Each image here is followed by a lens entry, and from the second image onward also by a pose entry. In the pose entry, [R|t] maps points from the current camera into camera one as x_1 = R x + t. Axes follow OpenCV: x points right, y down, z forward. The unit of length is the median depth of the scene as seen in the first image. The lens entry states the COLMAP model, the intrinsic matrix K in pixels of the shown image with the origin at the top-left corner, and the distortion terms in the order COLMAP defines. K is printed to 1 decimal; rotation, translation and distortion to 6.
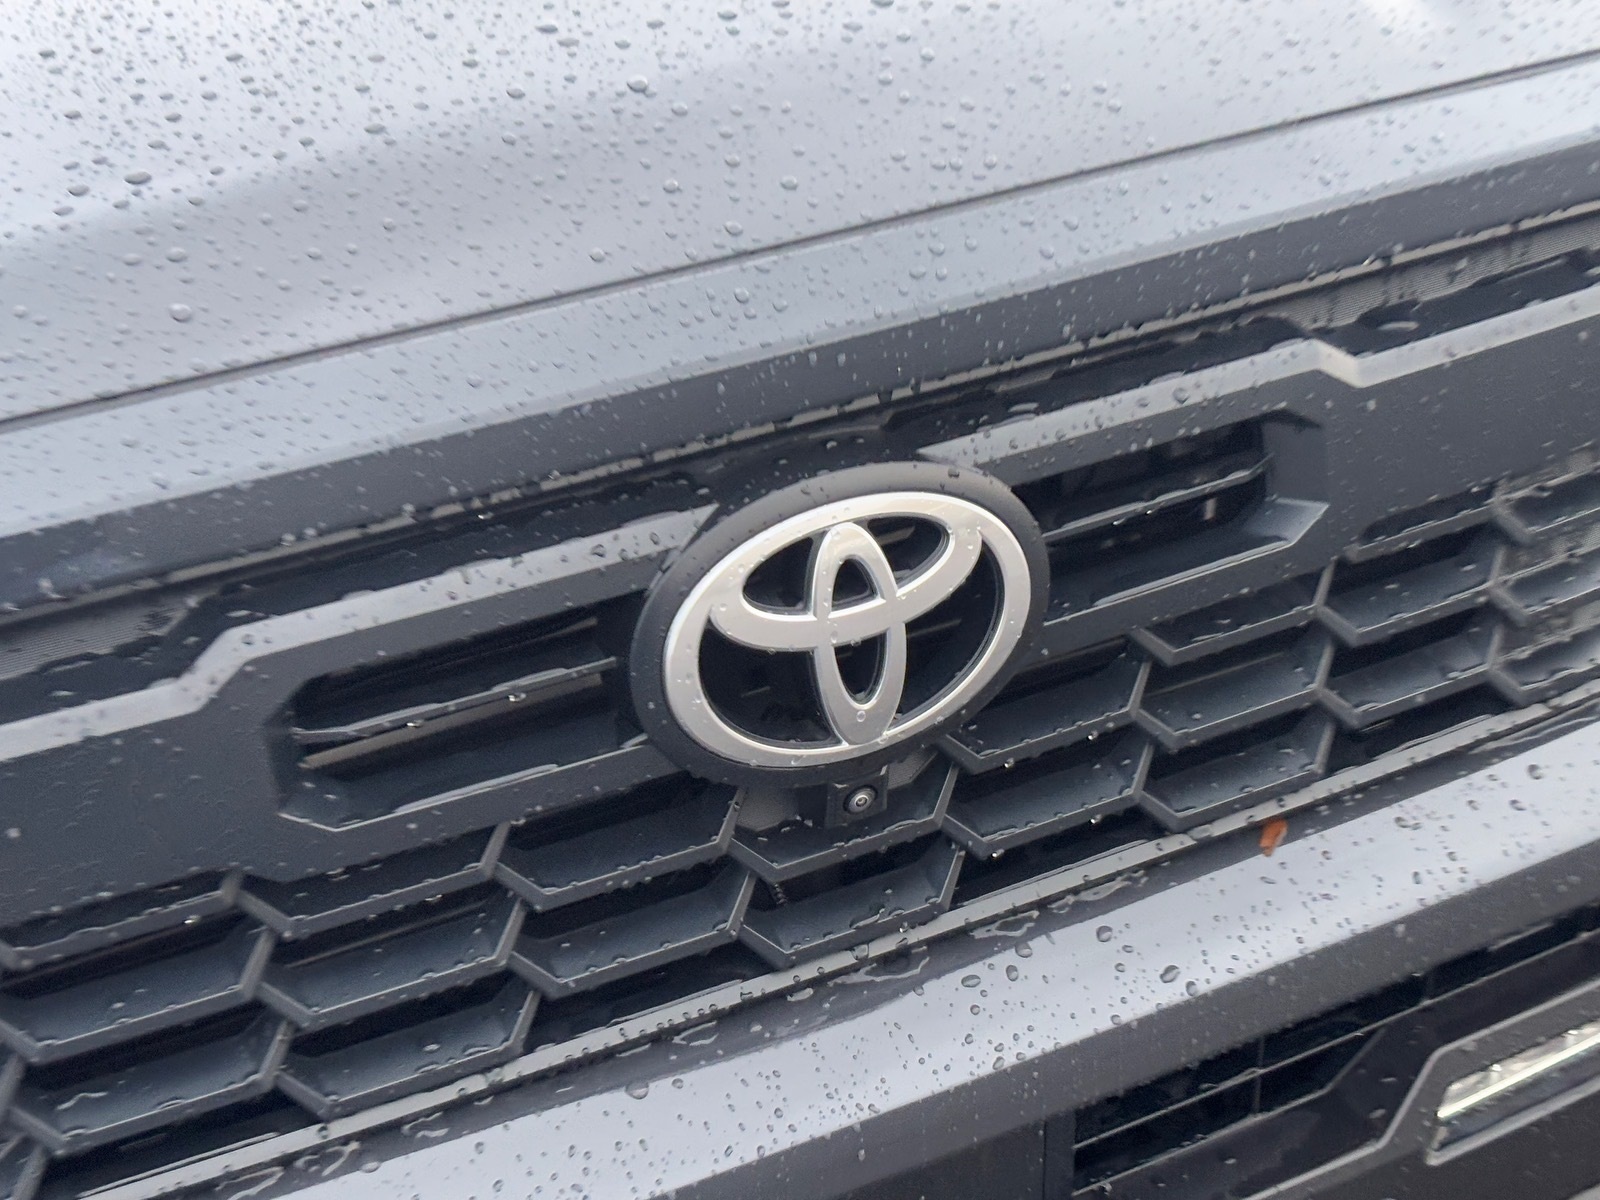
lens RADIAL K [[2534.7, 0, 801.5], [0, 2534.7, 601.2], [0, 0, 1]] dist [-0.002698, 0.000000]
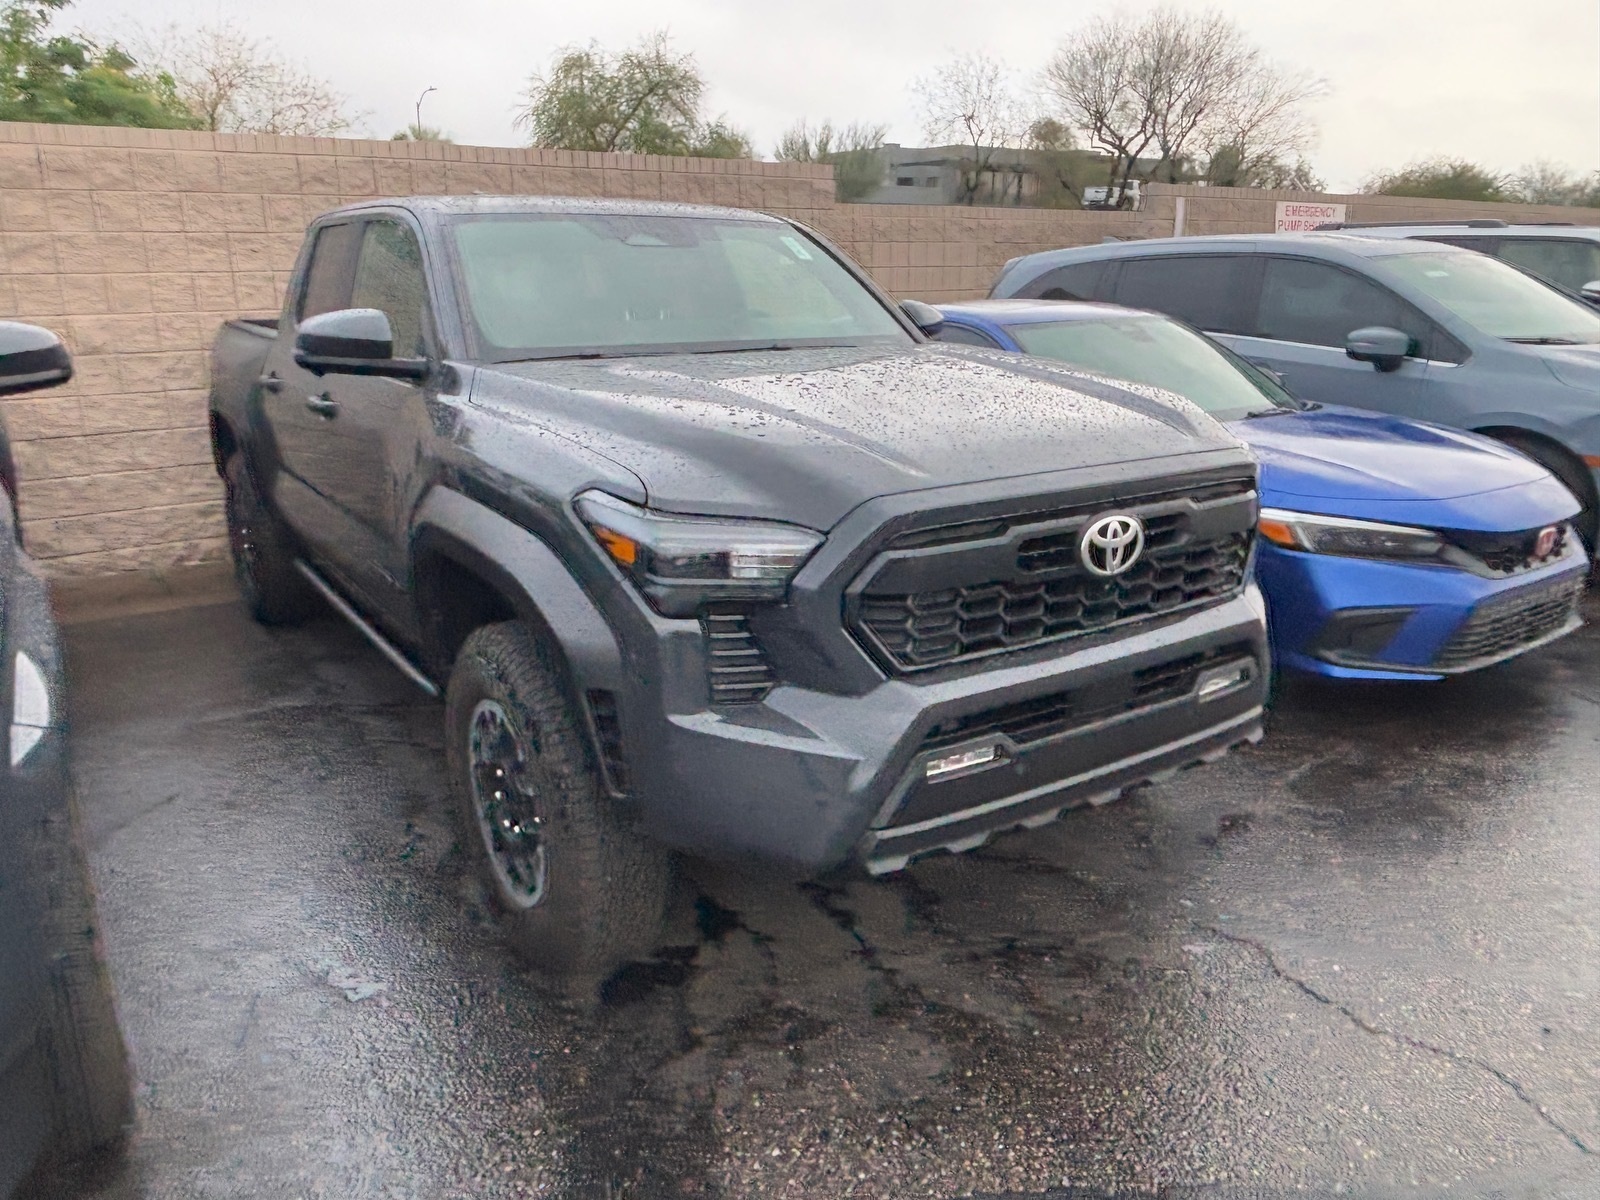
lens RADIAL K [[1101.9, 0, 799.1], [0, 1101.9, 600.4], [0, 0, 1]] dist [0.004767, 0.000083]
pose [[0.986916, 0.036887, 0.156959, -0.850035], [-0.008877, 0.984433, -0.175535, 0.464616], [-0.160990, 0.171845, 0.971880, -0.836415]]
